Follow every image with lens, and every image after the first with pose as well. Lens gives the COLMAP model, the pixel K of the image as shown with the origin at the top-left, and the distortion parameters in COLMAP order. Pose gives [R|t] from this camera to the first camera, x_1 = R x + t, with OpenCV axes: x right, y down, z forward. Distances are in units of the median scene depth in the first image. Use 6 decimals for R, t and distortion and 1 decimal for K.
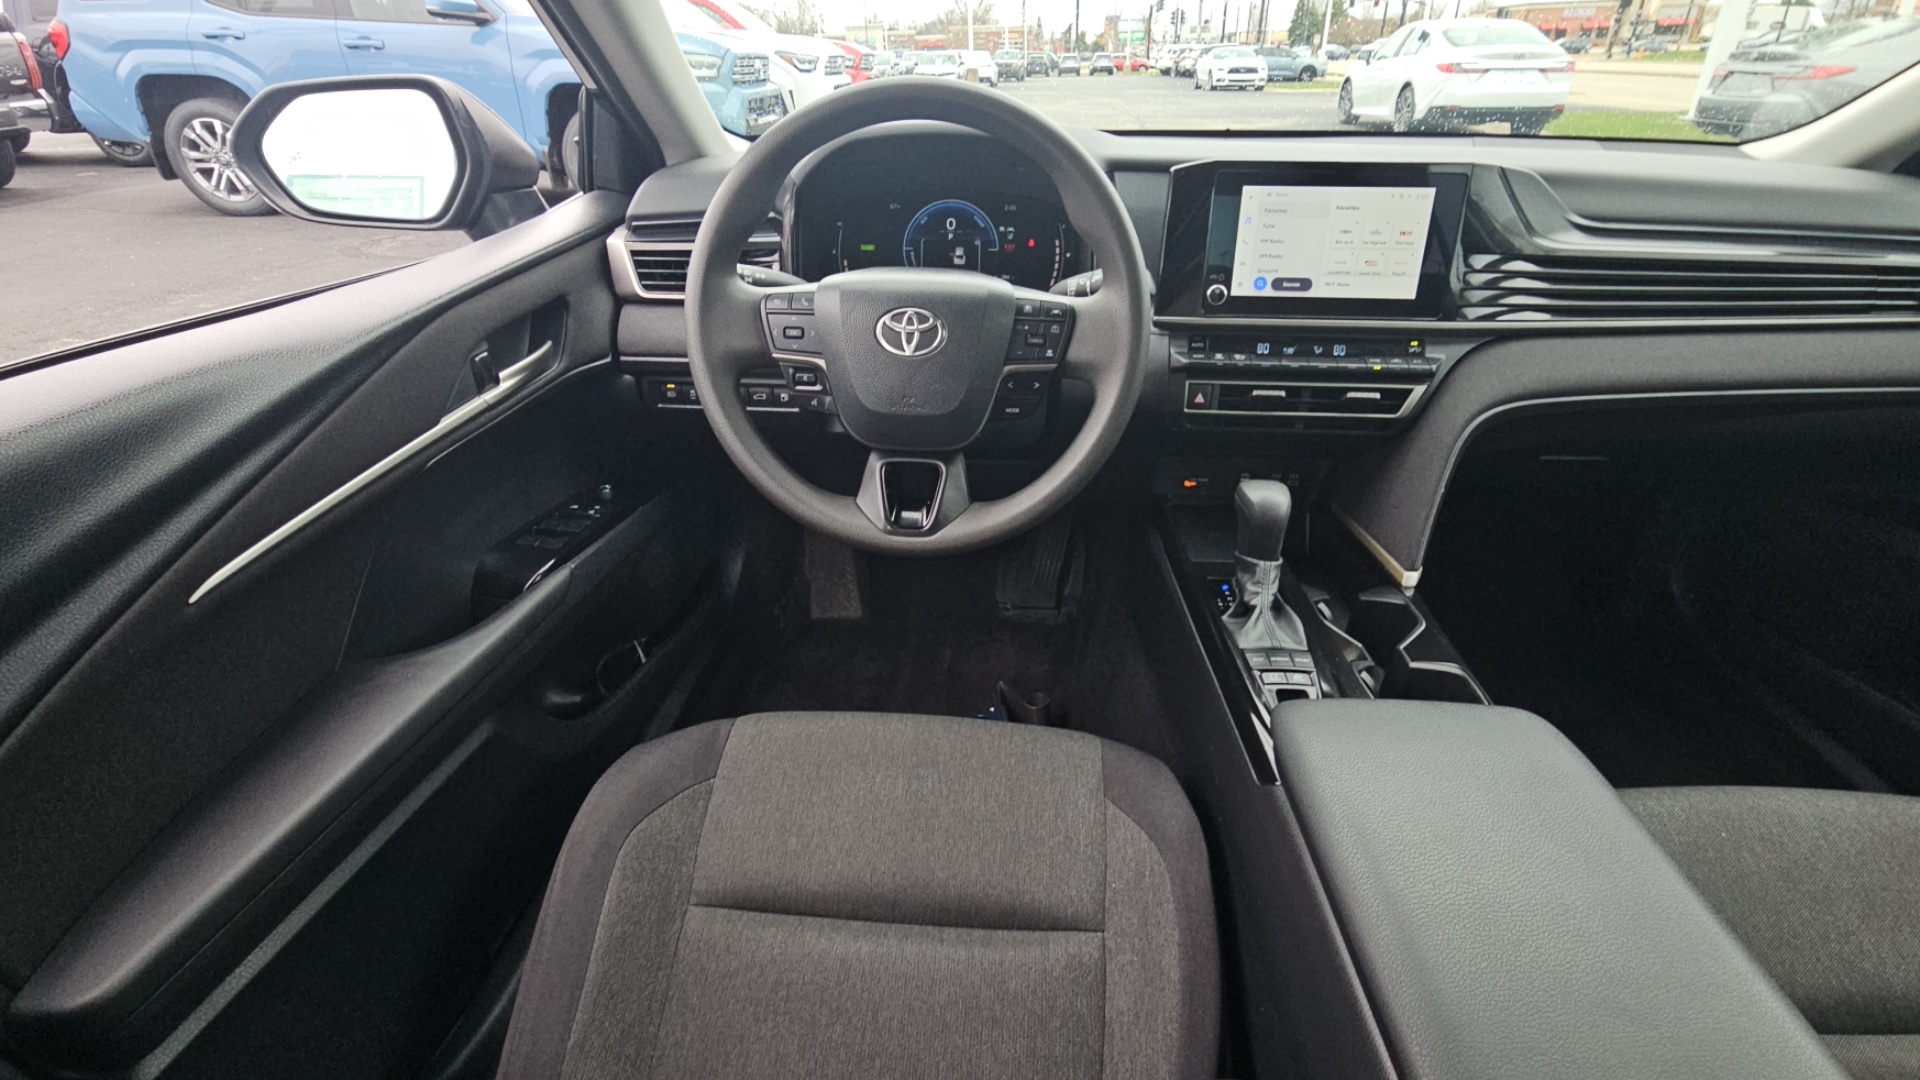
lens RADIAL K [[858.8, 0, 982.0], [0, 858.8, 547.1], [0, 0, 1]] dist [0.007321, -0.006910]
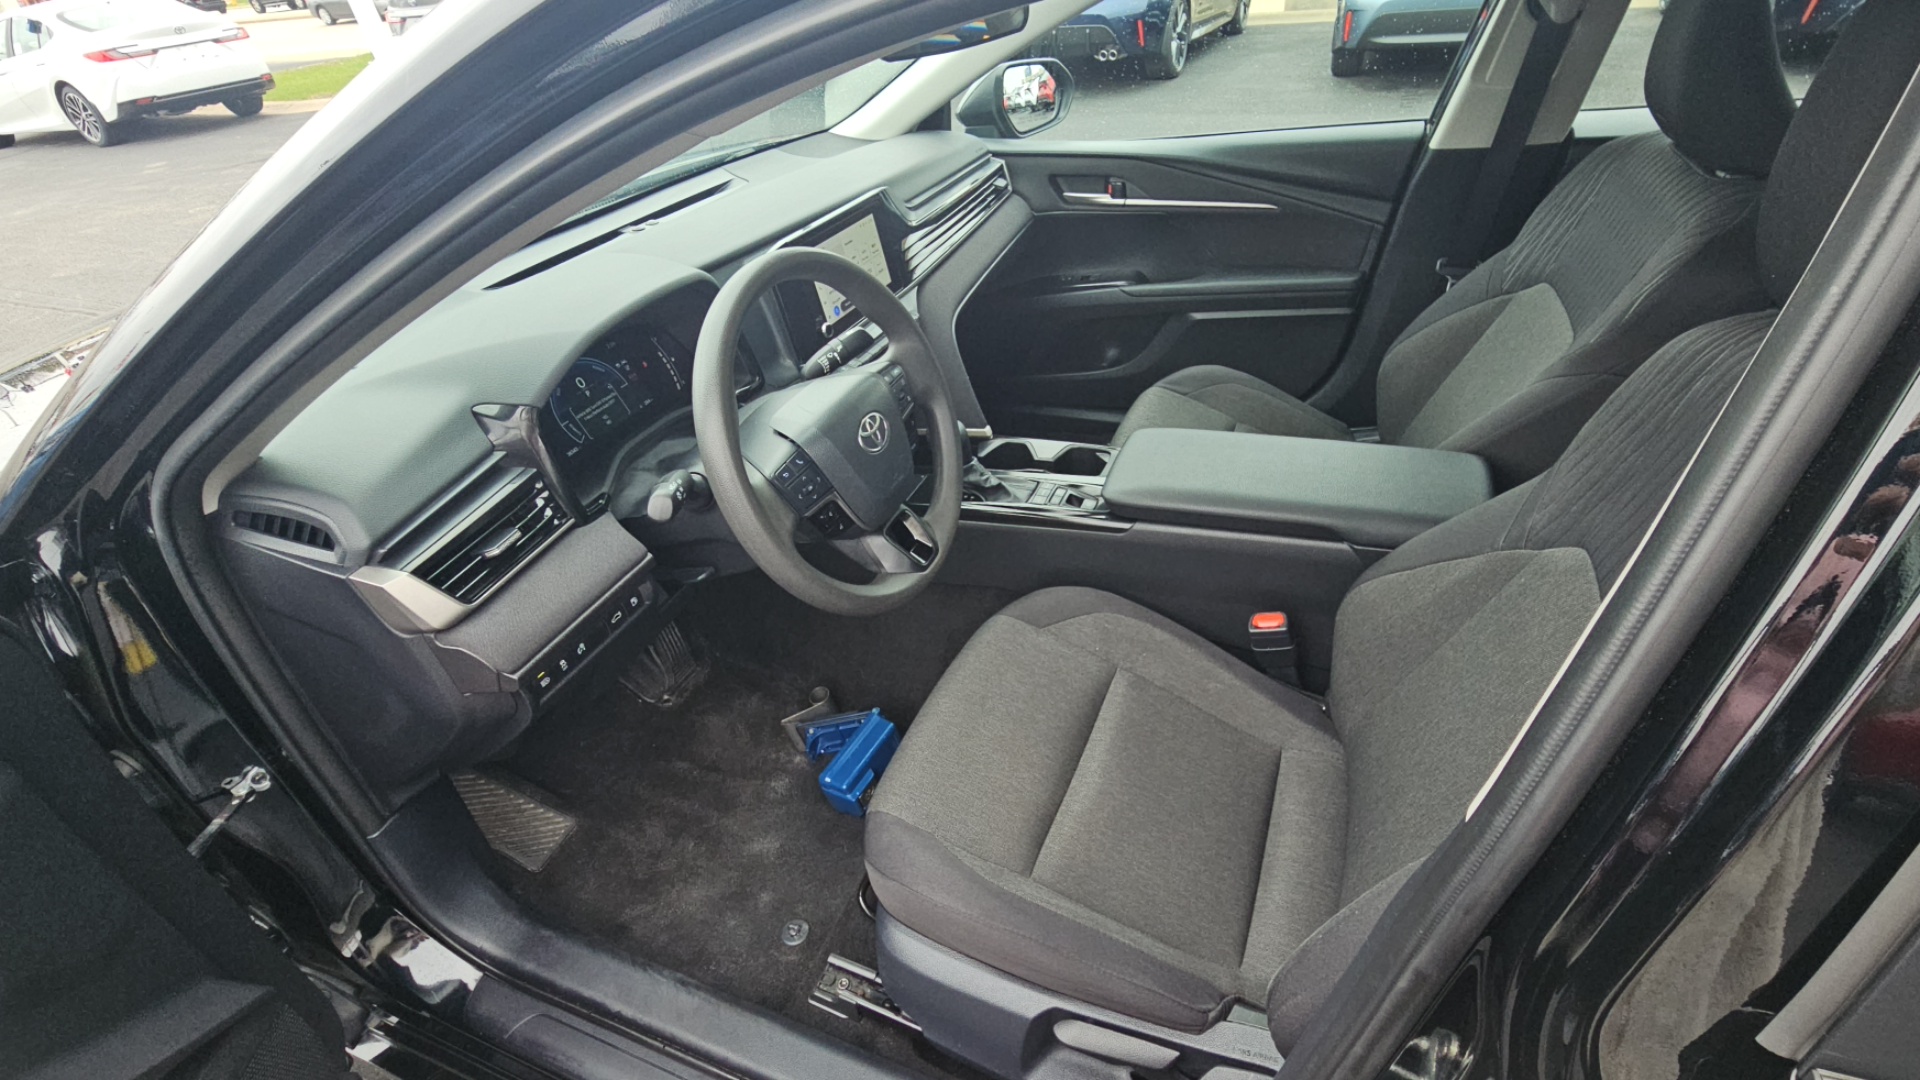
lens RADIAL K [[858.8, 0, 978.1], [0, 858.8, 546.3], [0, 0, 1]] dist [0.007321, -0.006910]
pose [[0.332911, -0.581120, 0.742610, -0.838132], [0.541558, 0.762529, 0.353928, -0.376588], [-0.771936, 0.284340, 0.568564, 0.134000]]
